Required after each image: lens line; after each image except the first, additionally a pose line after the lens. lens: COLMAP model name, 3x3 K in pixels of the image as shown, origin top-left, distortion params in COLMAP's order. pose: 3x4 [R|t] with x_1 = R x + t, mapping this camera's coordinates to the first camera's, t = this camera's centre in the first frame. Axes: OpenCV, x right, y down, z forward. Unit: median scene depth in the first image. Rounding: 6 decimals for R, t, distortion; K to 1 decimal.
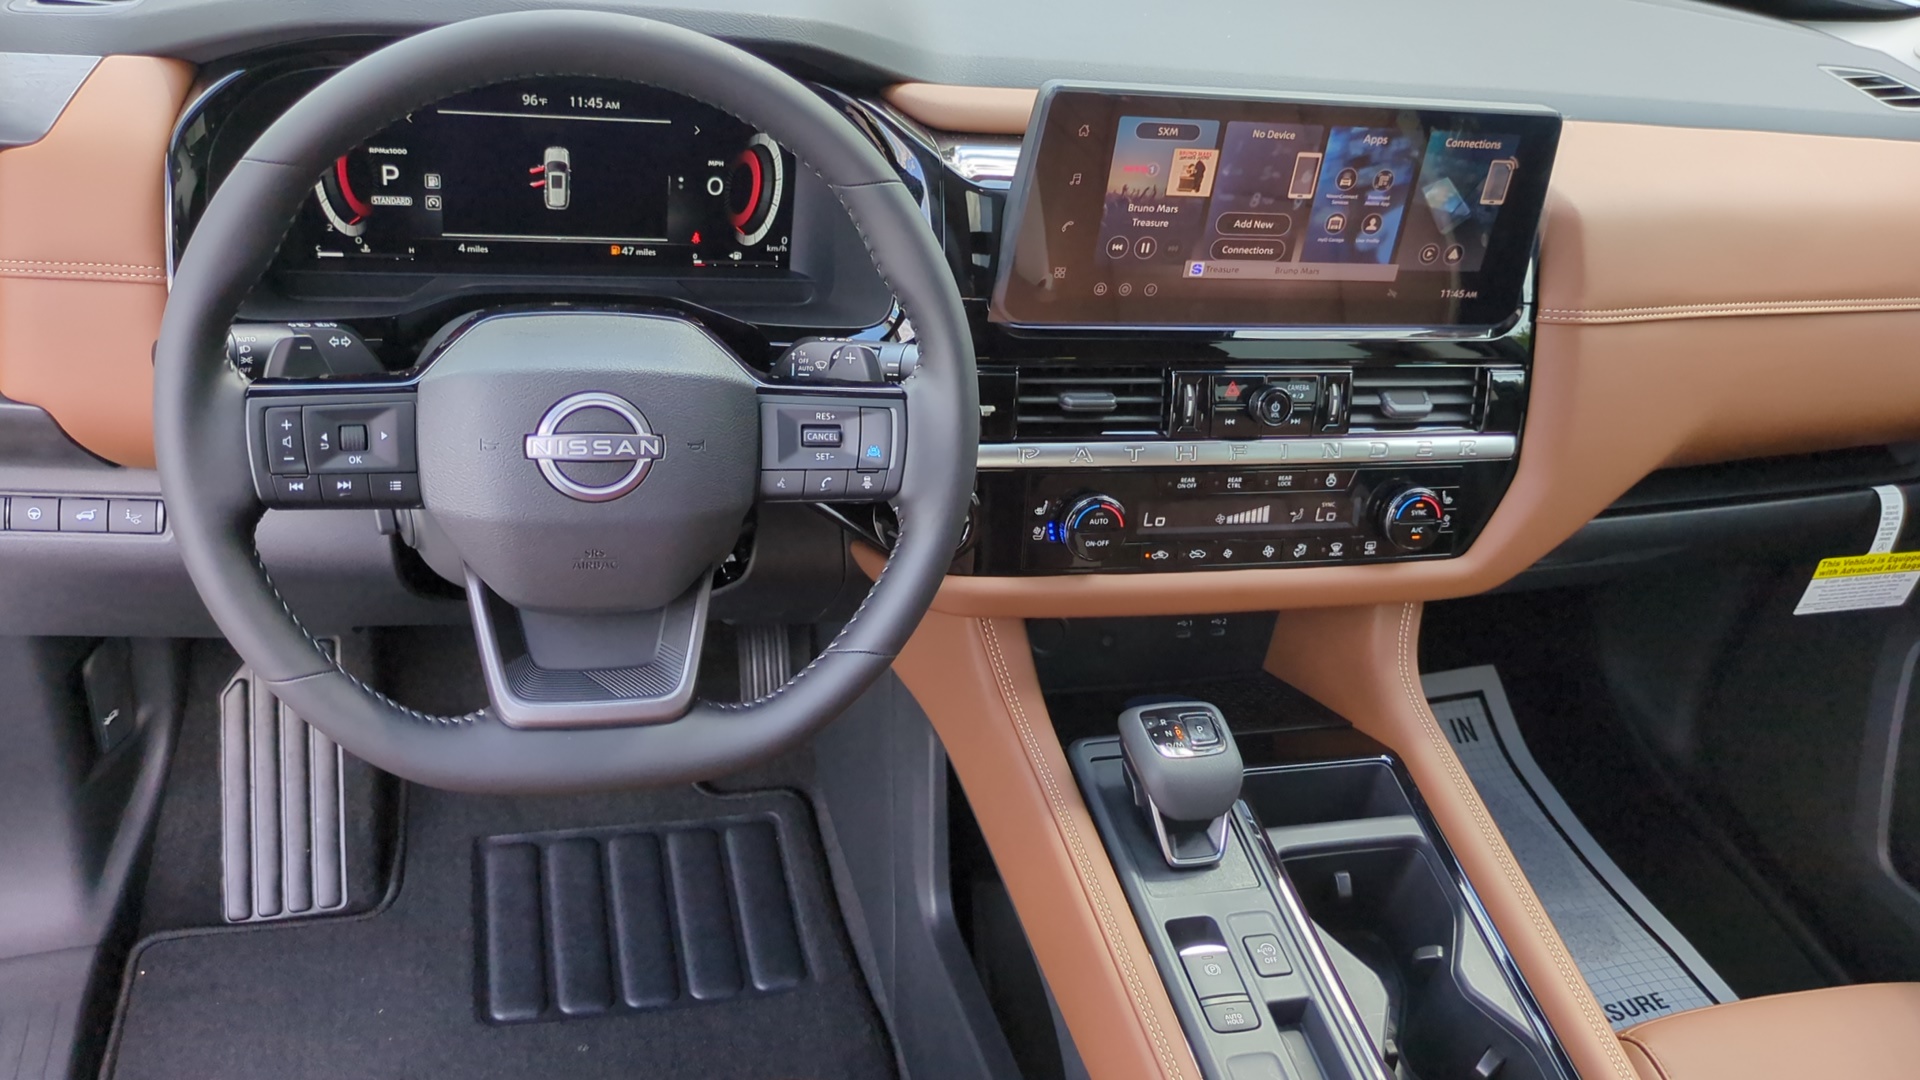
lens RADIAL K [[1666.5, 0, 962.8], [0, 1666.5, 516.7], [0, 0, 1]] dist [0.063861, -0.150326]
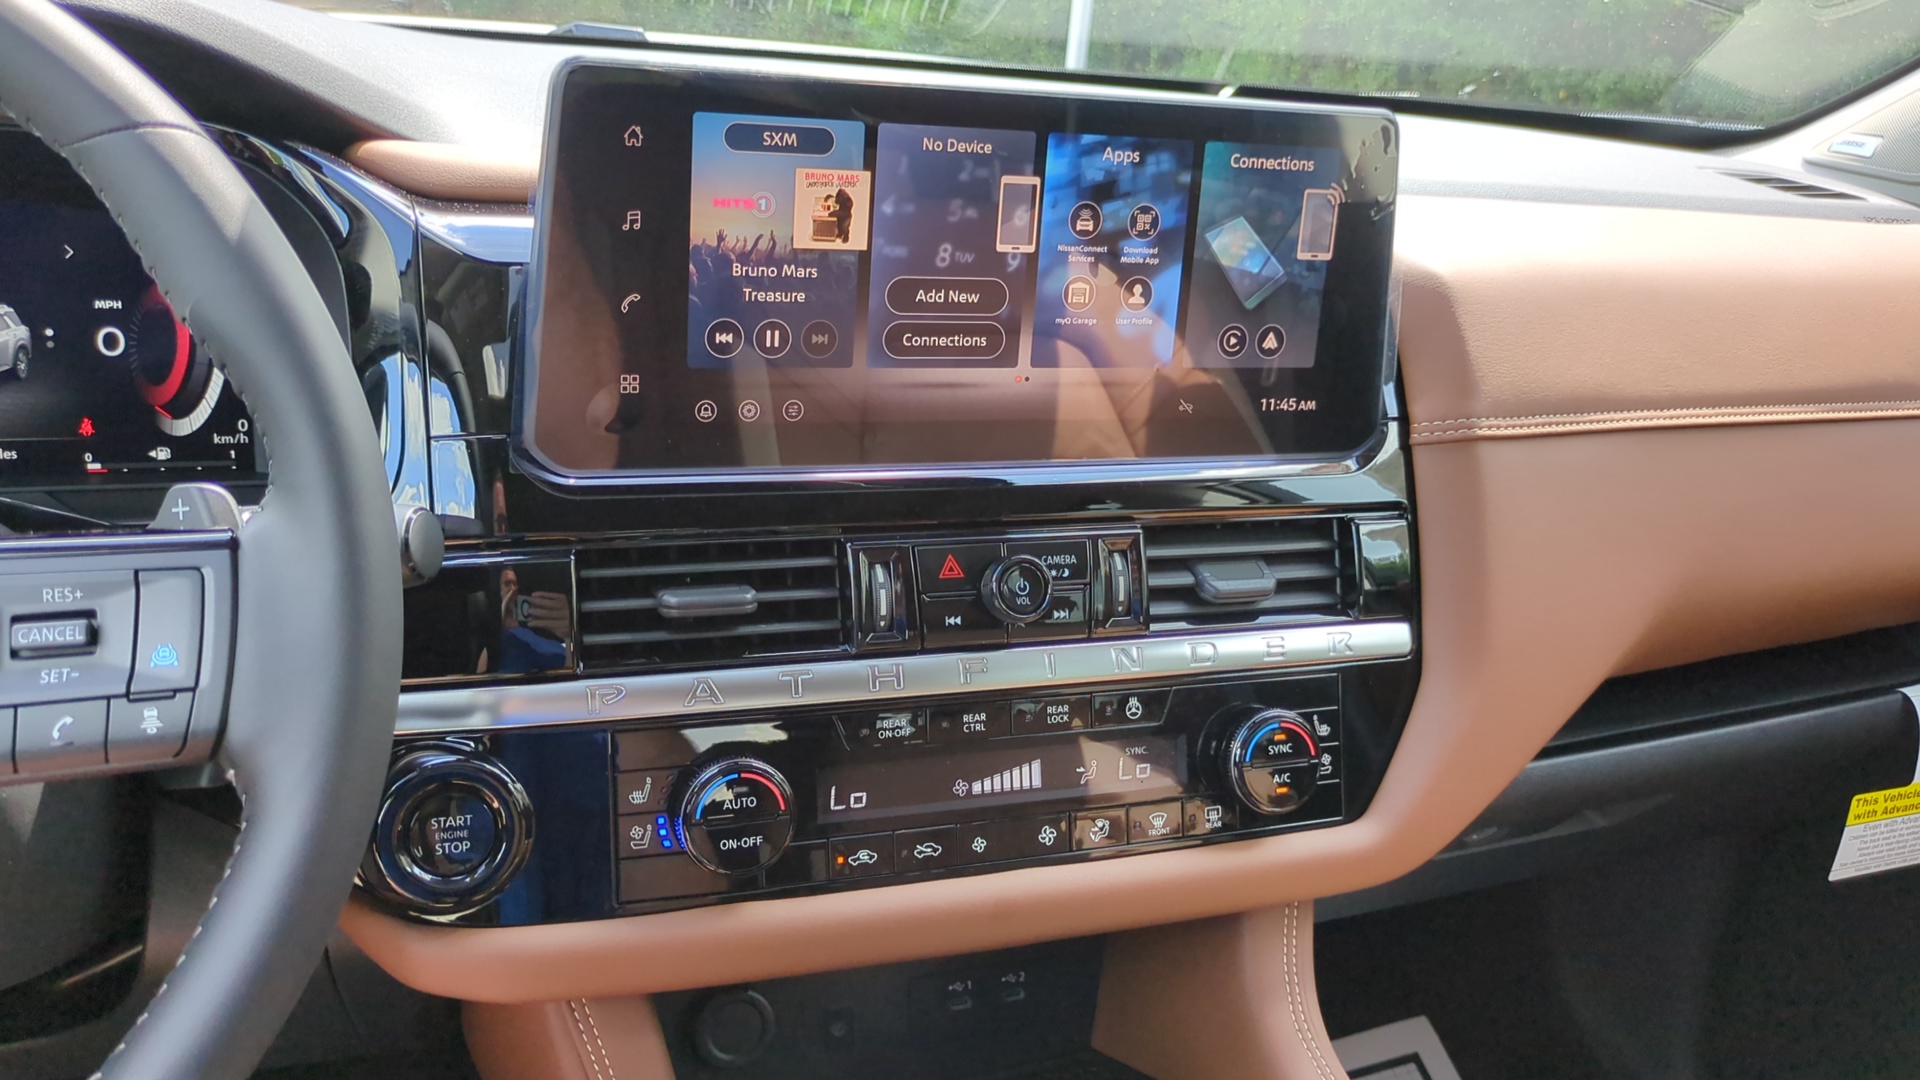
lens RADIAL K [[1666.5, 0, 962.8], [0, 1666.5, 516.7], [0, 0, 1]] dist [0.063861, -0.150326]
pose [[0.992575, -0.087333, 0.084664, 0.115208], [0.105177, 0.965862, -0.236744, 0.050895], [-0.061098, 0.243891, 0.967876, 0.401290]]
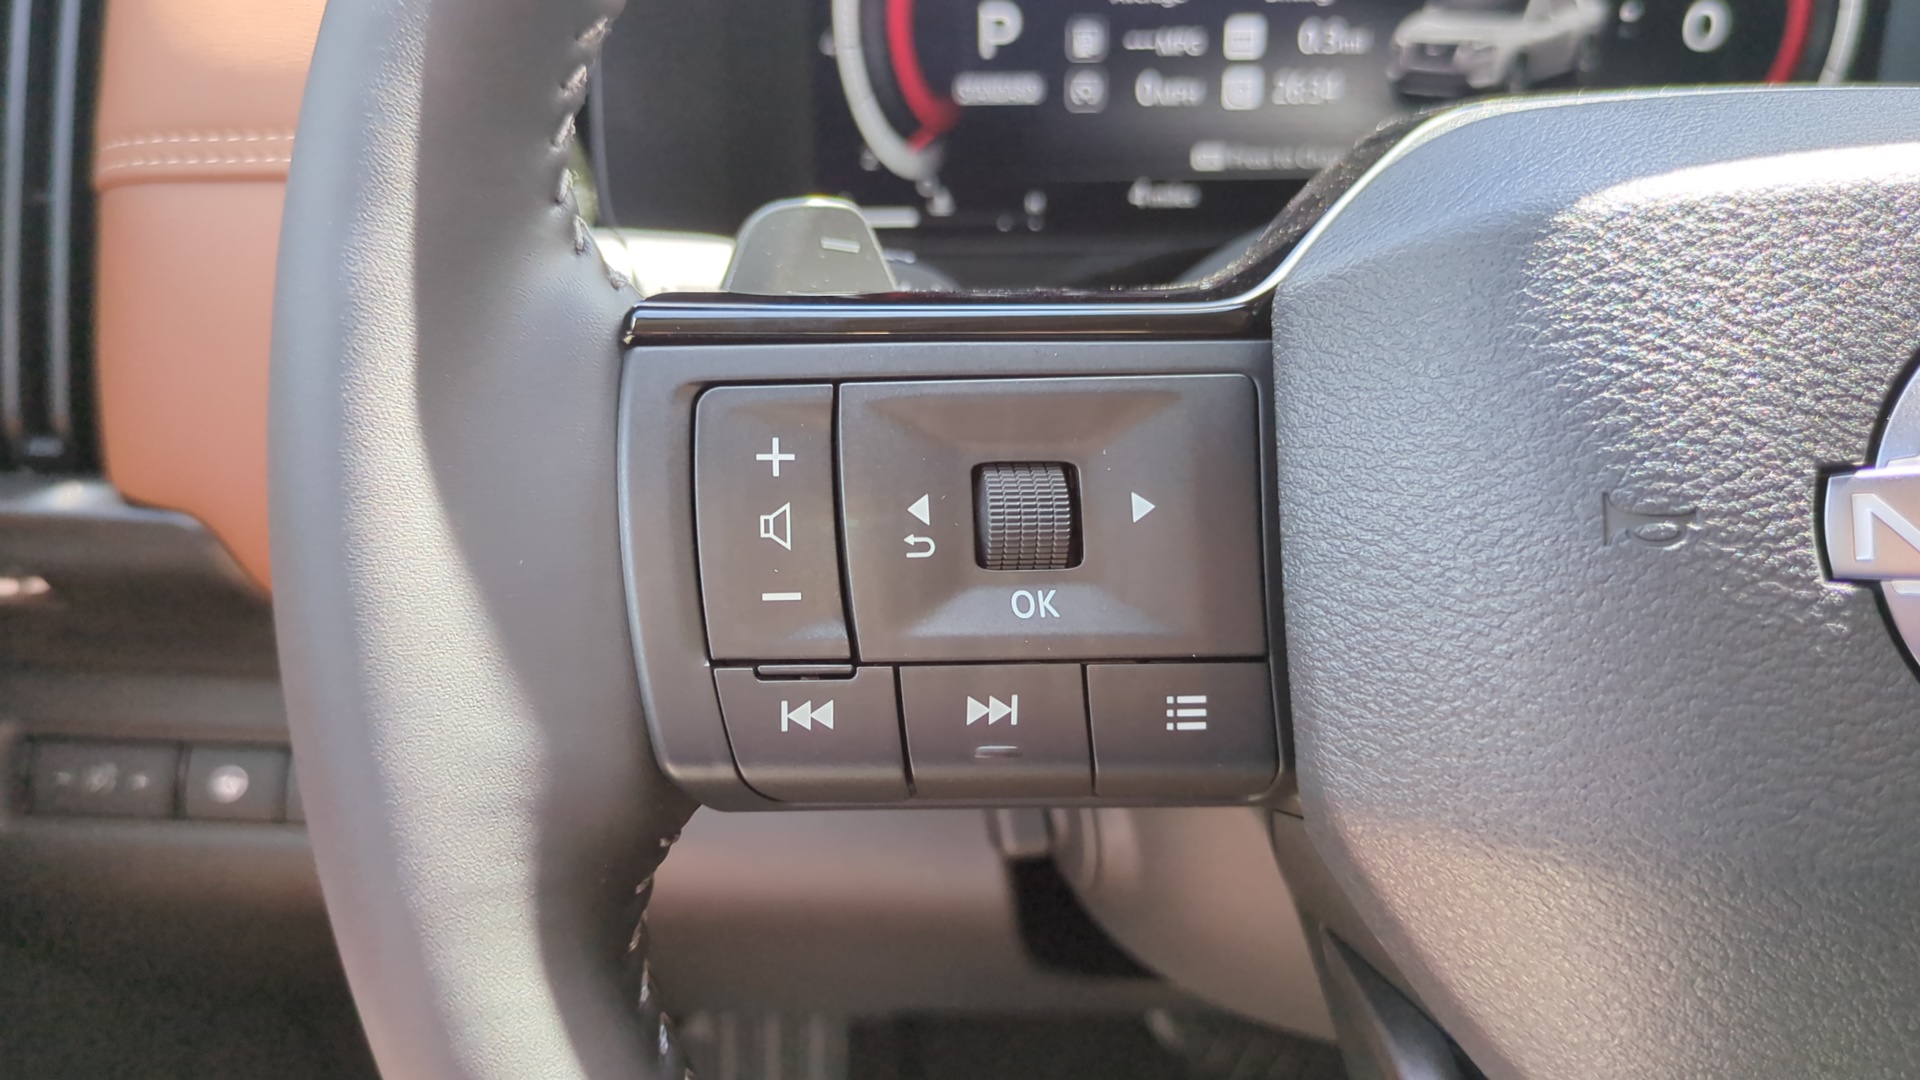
lens RADIAL K [[1666.5, 0, 962.8], [0, 1666.5, 516.7], [0, 0, 1]] dist [0.063861, -0.150326]
pose [[0.964872, -0.028183, -0.261204, -0.233289], [-0.009995, 0.989572, -0.143691, -0.008936], [0.262530, 0.141254, 0.954529, 0.577268]]
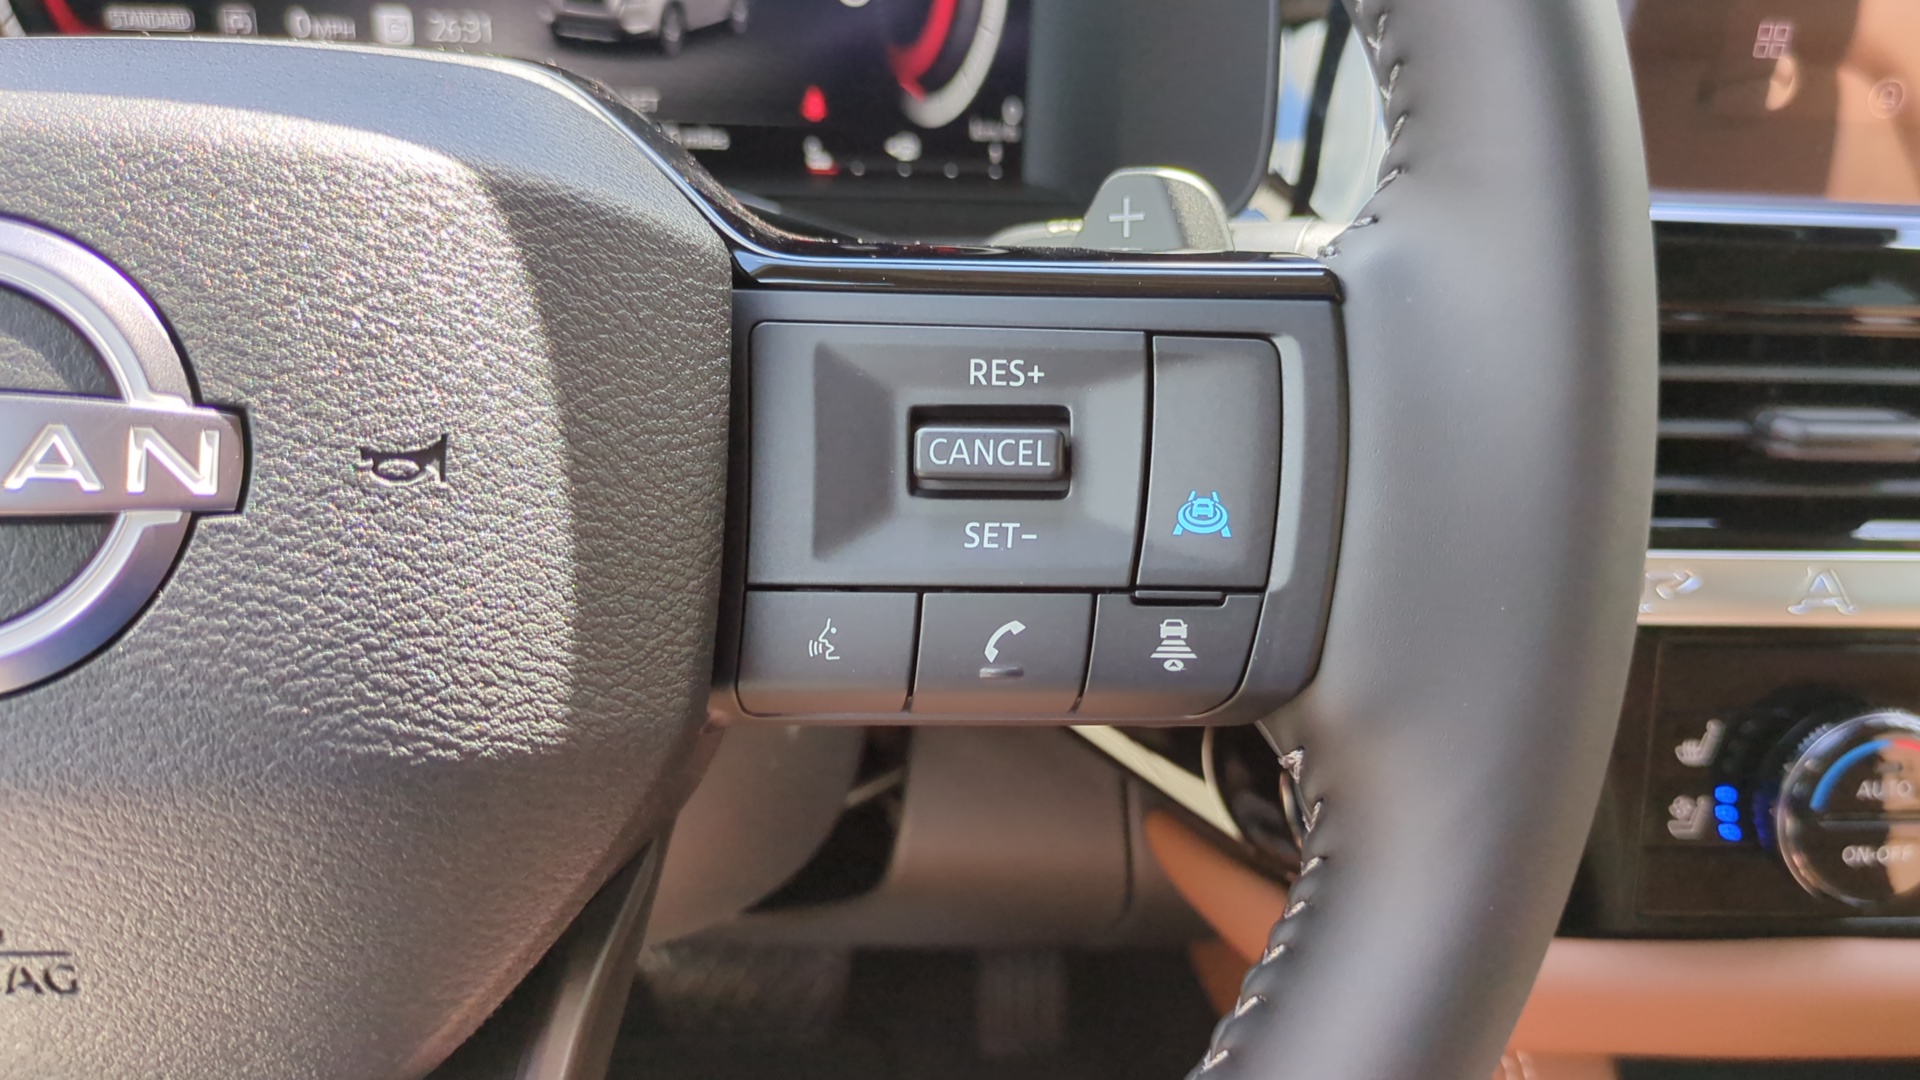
lens RADIAL K [[1666.5, 0, 962.8], [0, 1666.5, 516.7], [0, 0, 1]] dist [0.063861, -0.150326]
pose [[0.979391, 0.003209, -0.201949, -0.031385], [-0.025792, 0.993675, -0.109295, -0.009863], [0.200321, 0.112252, 0.973279, 0.615224]]
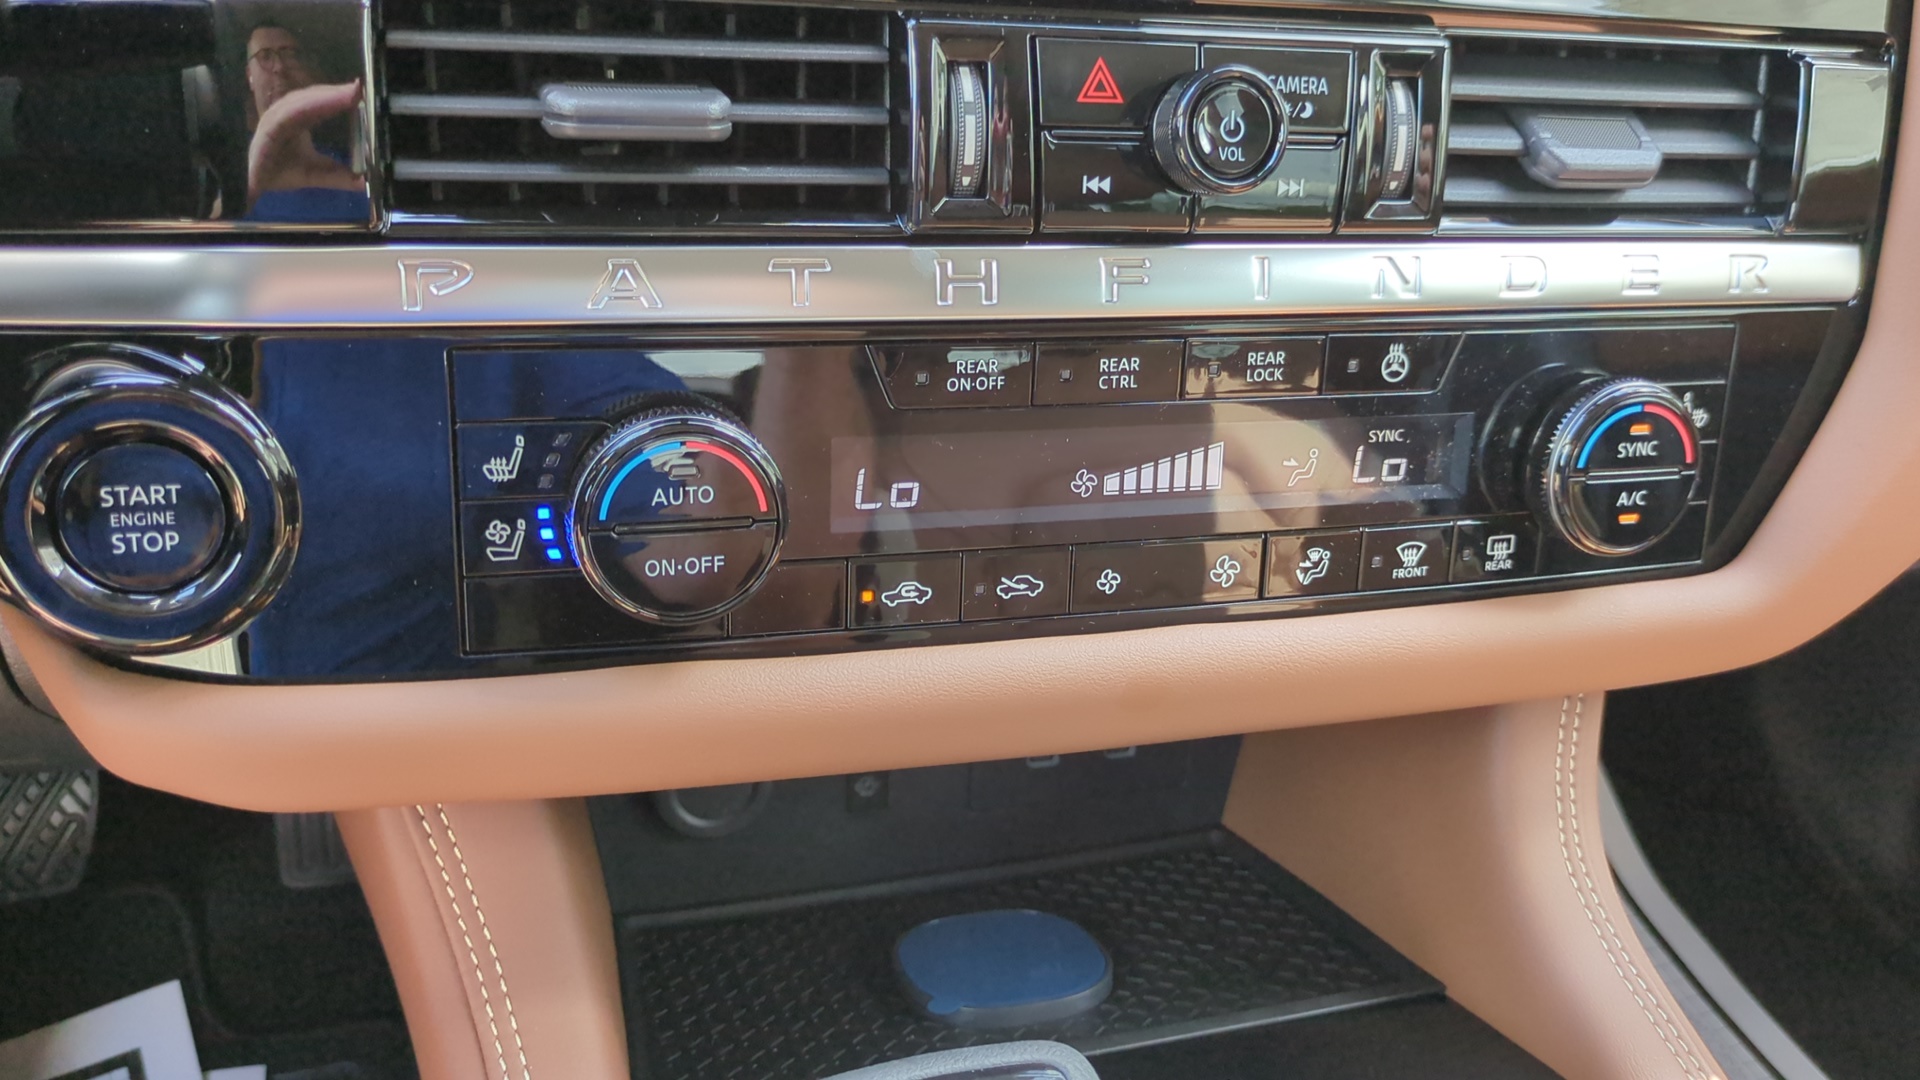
lens RADIAL K [[1666.5, 0, 962.8], [0, 1666.5, 516.7], [0, 0, 1]] dist [0.063861, -0.150326]
pose [[0.999184, -0.031890, 0.024794, 0.123207], [0.032067, 0.999463, -0.006768, 0.010164], [-0.024564, 0.007558, 0.999670, 0.670252]]
